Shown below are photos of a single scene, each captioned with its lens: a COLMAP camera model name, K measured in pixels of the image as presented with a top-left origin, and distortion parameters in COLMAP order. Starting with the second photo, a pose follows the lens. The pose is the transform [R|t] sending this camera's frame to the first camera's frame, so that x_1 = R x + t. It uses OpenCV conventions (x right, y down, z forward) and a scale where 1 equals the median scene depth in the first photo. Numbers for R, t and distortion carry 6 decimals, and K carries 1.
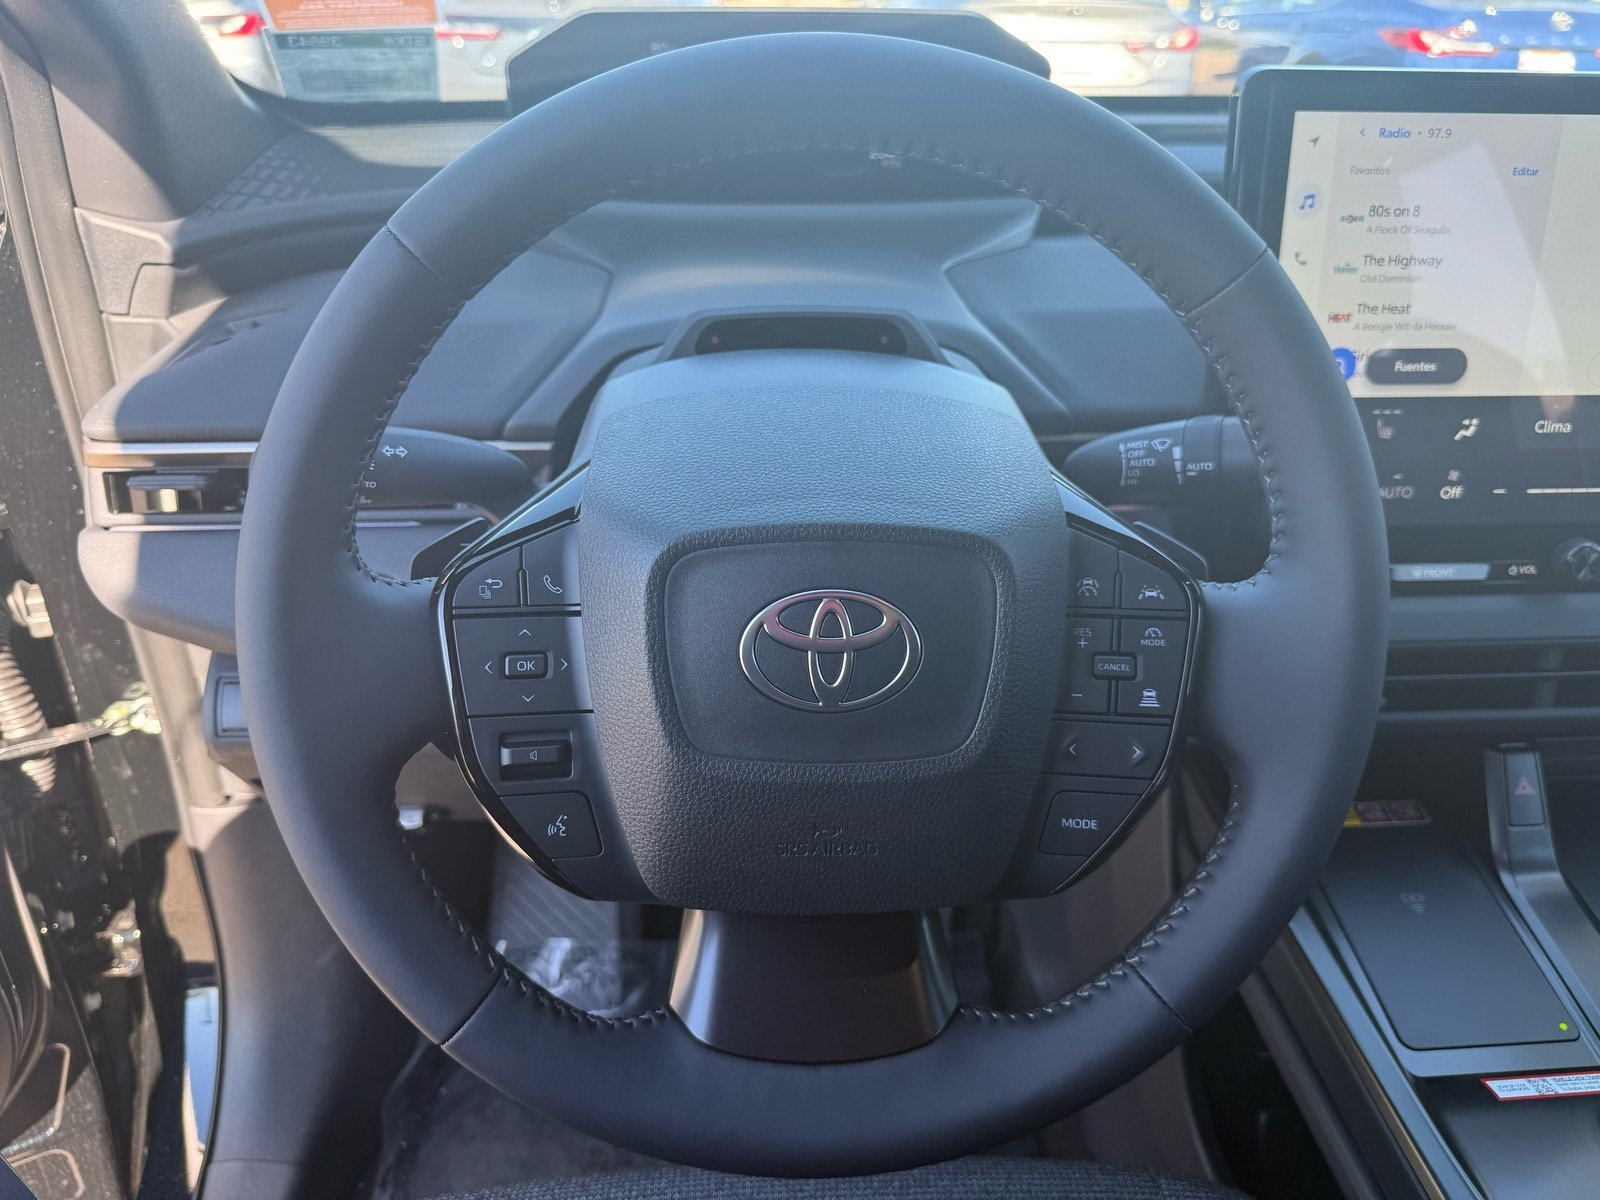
lens RADIAL K [[1153.8, 0, 761.8], [0, 1153.8, 564.6], [0, 0, 1]] dist [-0.005224, -0.015784]
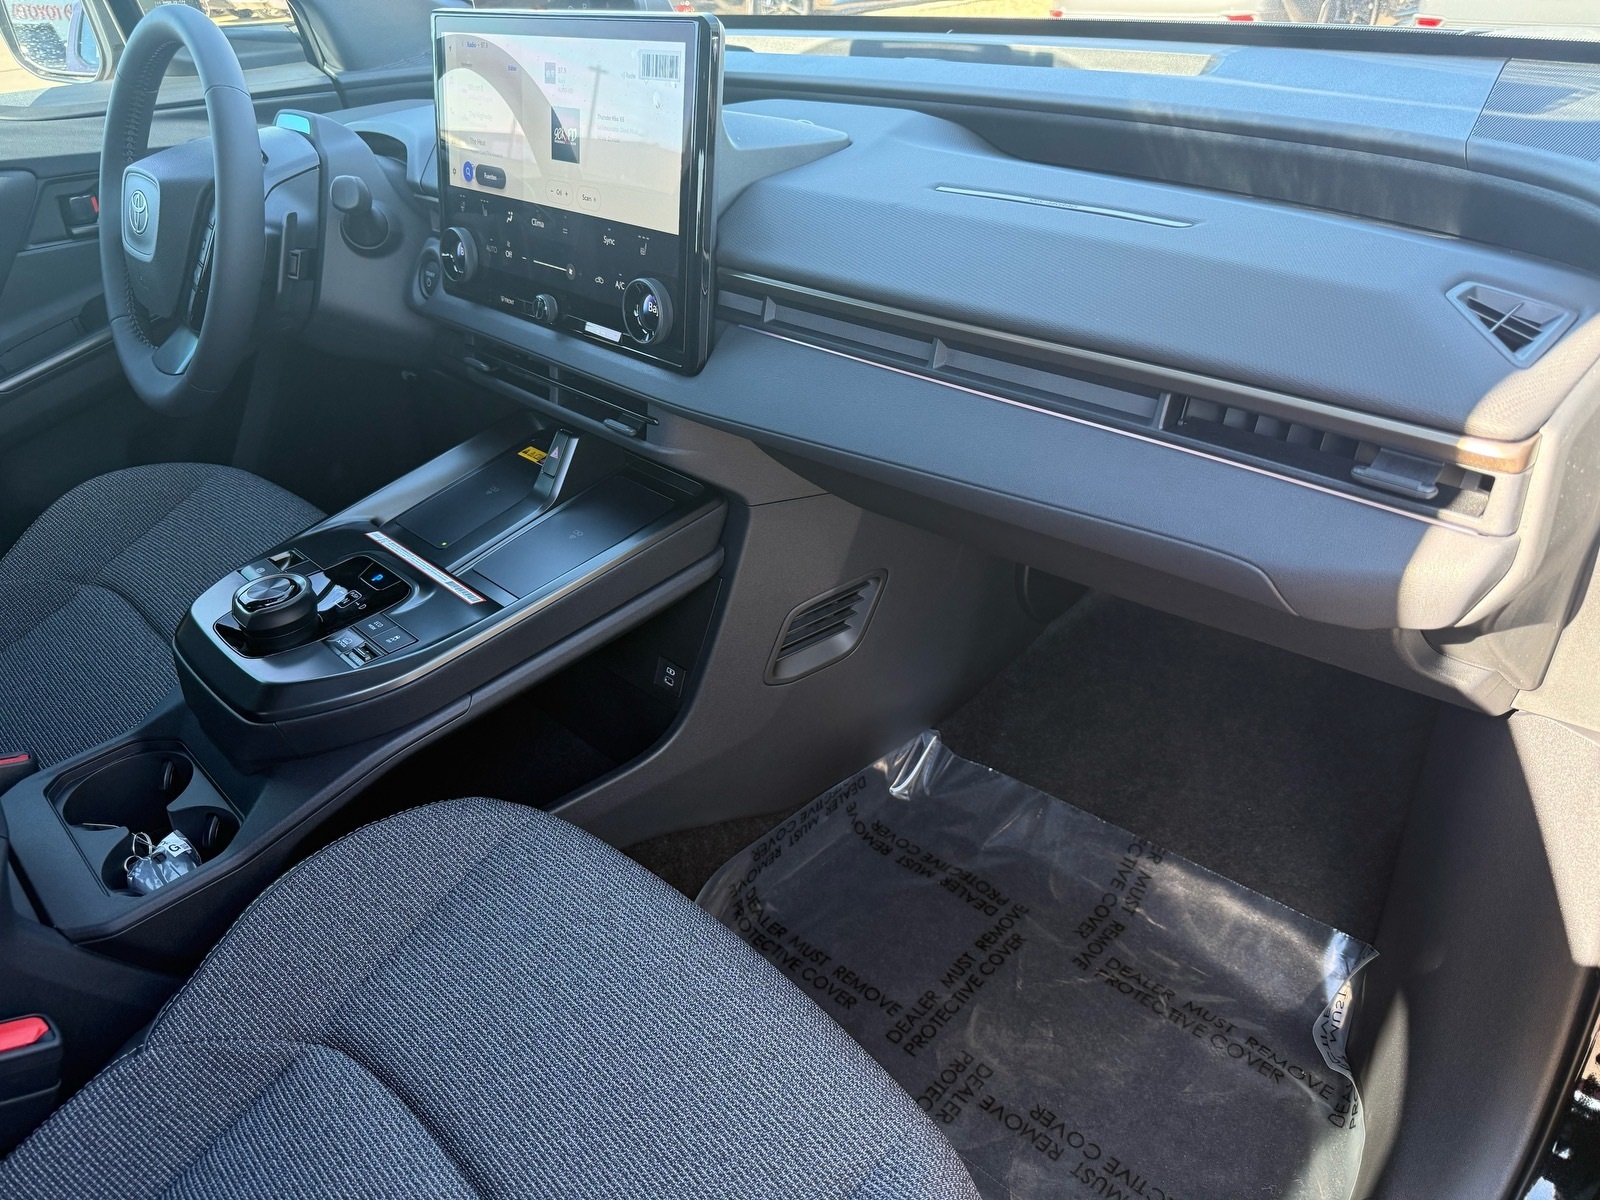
lens RADIAL K [[1153.8, 0, 793.7], [0, 1153.8, 593.3], [0, 0, 1]] dist [-0.005224, -0.015784]
pose [[0.635813, 0.360242, -0.682618, 2.365148], [-0.290316, 0.931073, 0.220951, -0.099134], [0.715163, 0.057692, 0.696572, 0.099095]]
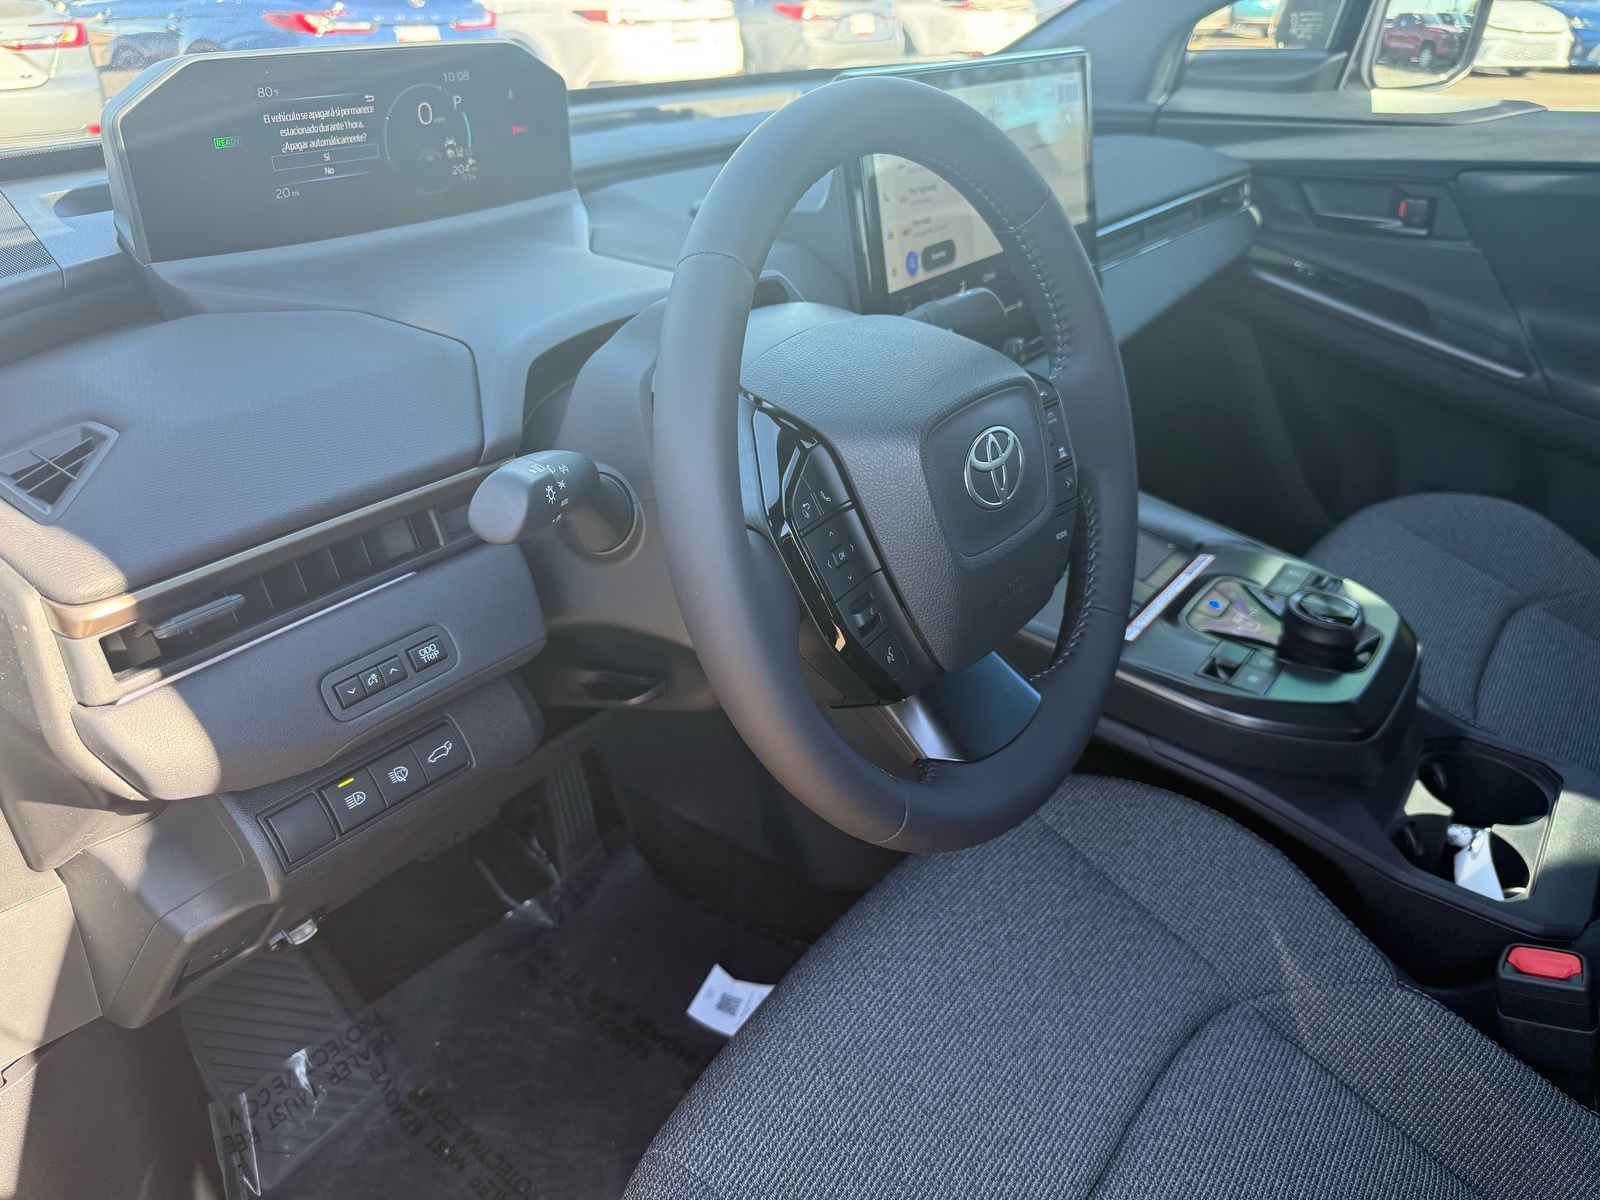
lens RADIAL K [[1153.8, 0, 767.2], [0, 1153.8, 600.0], [0, 0, 1]] dist [-0.005224, -0.015784]
pose [[0.657230, -0.363572, 0.660201, -0.798527], [0.339433, 0.924878, 0.171424, -0.084967], [-0.672930, 0.111429, 0.731265, 0.052035]]
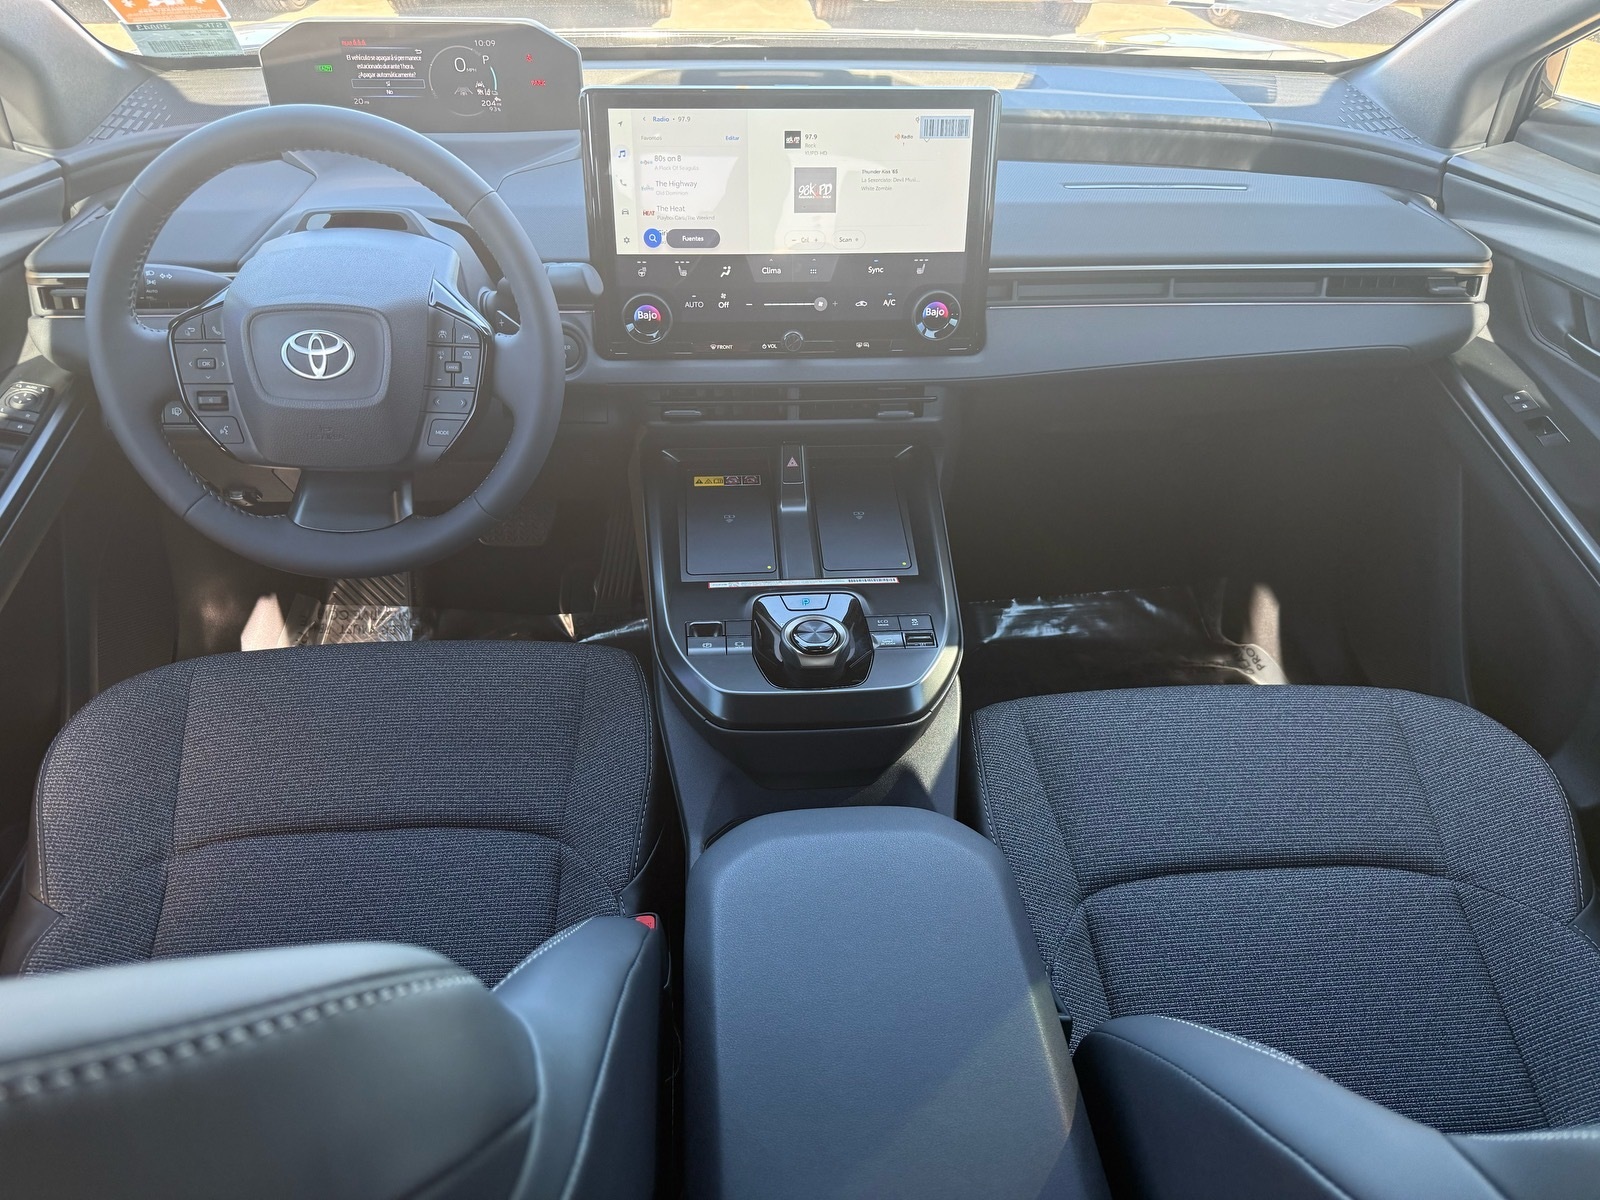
lens RADIAL K [[1153.8, 0, 799.6], [0, 1153.8, 605.4], [0, 0, 1]] dist [-0.005224, -0.015784]
pose [[0.999809, 0.006327, 0.018489, 0.716444], [-0.009133, 0.987727, 0.155926, 0.142241], [-0.017275, -0.156065, 0.987596, -1.073790]]
